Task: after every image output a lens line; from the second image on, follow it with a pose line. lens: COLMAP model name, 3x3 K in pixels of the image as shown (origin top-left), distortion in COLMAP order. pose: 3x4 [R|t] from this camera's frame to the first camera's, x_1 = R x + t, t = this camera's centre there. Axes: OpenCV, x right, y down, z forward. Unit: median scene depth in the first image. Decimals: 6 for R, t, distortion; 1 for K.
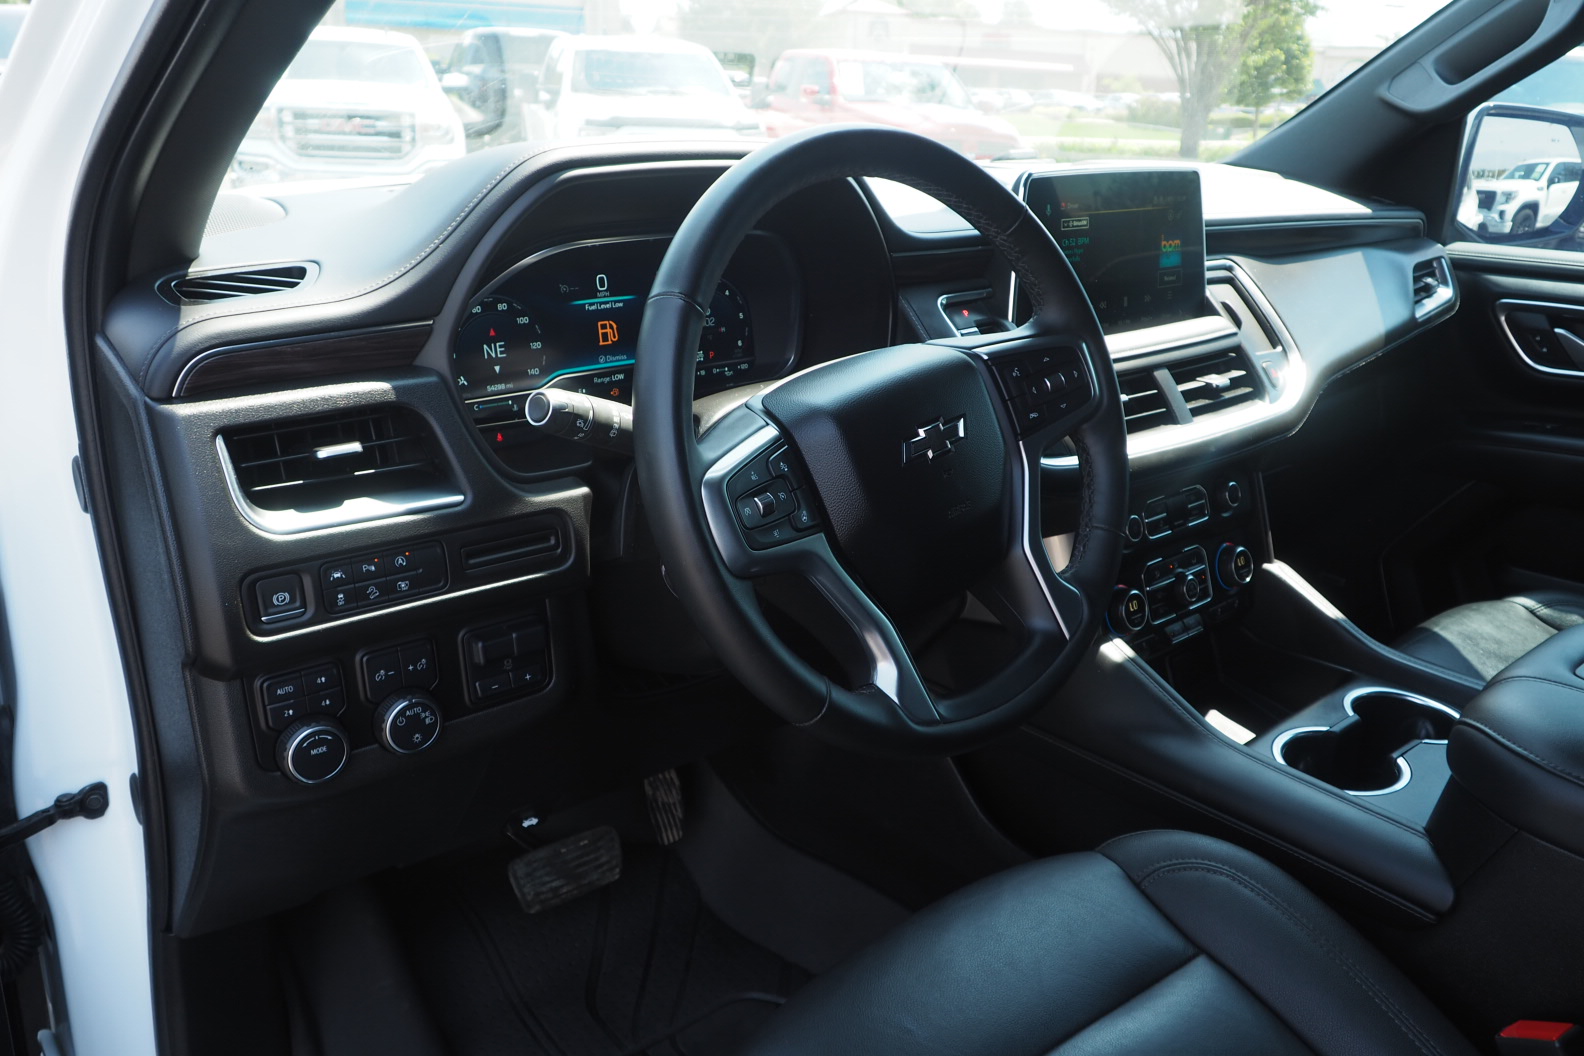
lens RADIAL K [[1210.3, 0, 792.0], [0, 1210.3, 528.0], [0, 0, 1]] dist [-0.040502, -0.004676]
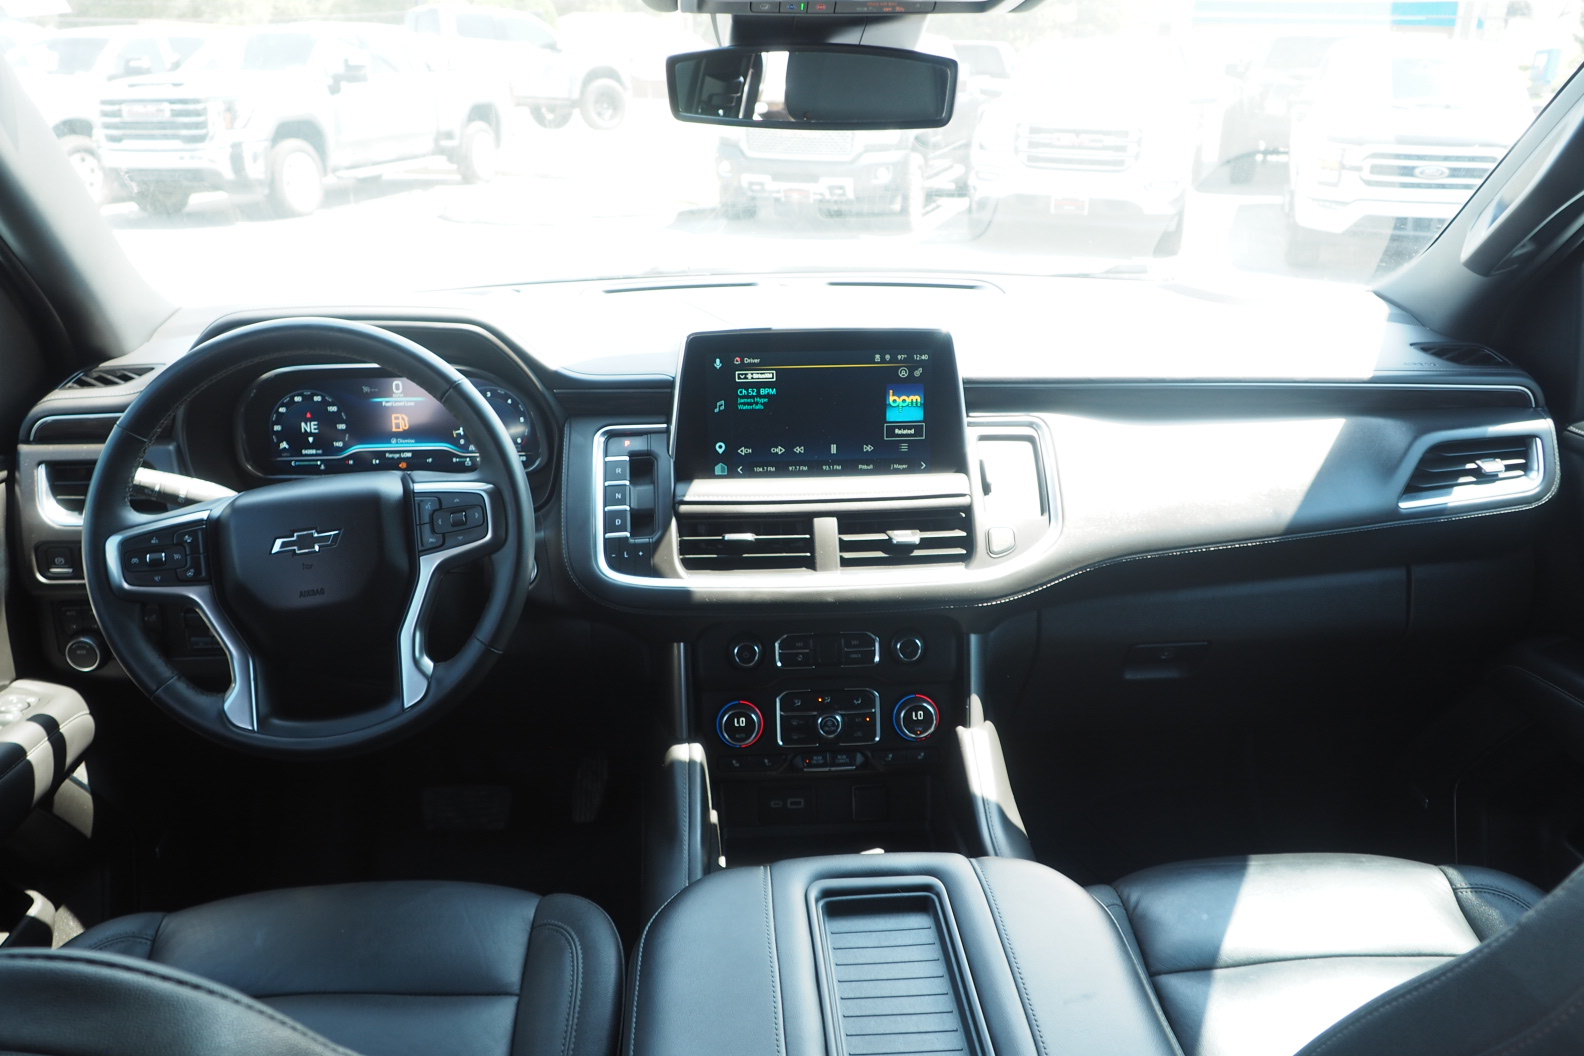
lens RADIAL K [[1211.6, 0, 792.0], [0, 1211.6, 528.0], [0, 0, 1]] dist [-0.001799, -0.147023]
pose [[0.811080, 0.181079, -0.556201, 0.856128], [-0.182400, 0.981760, 0.053641, -0.169287], [0.555769, 0.057944, 0.829315, 0.087563]]
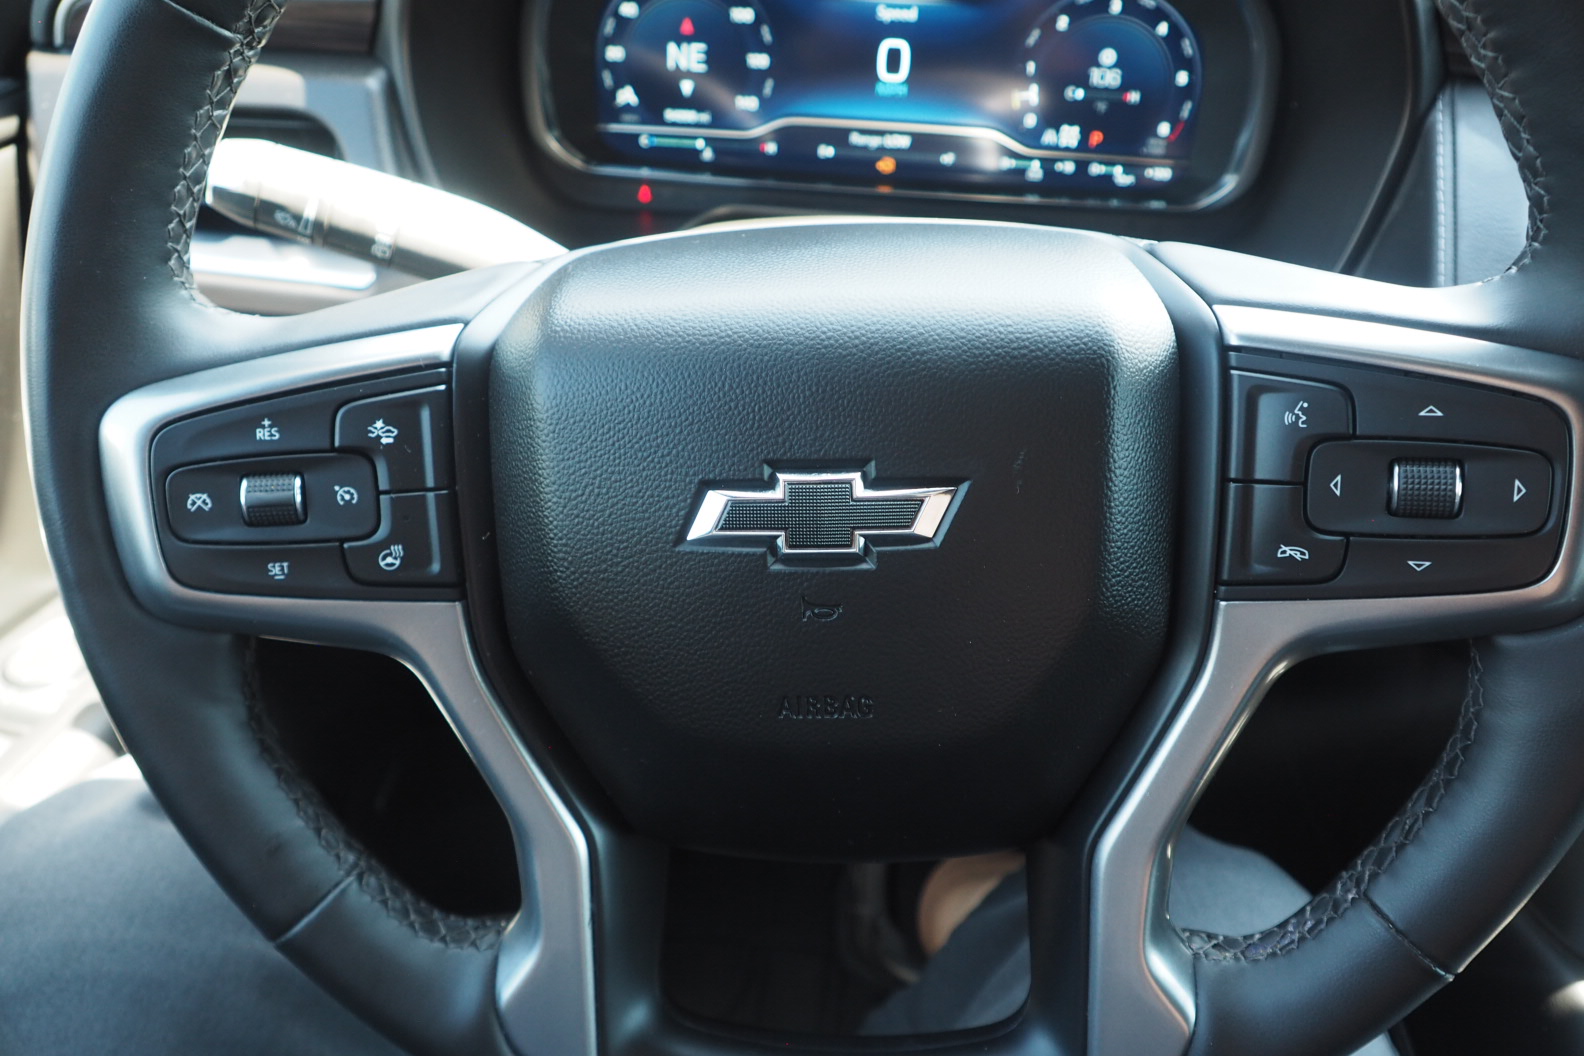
lens RADIAL K [[1130.8, 0, 792.0], [0, 1130.8, 528.0], [0, 0, 1]] dist [-0.032374, -0.001240]
pose [[0.676279, 0.429267, -0.598645, 0.205449], [-0.253713, 0.898674, 0.357792, -0.119391], [0.691576, -0.090084, 0.716665, 0.466049]]
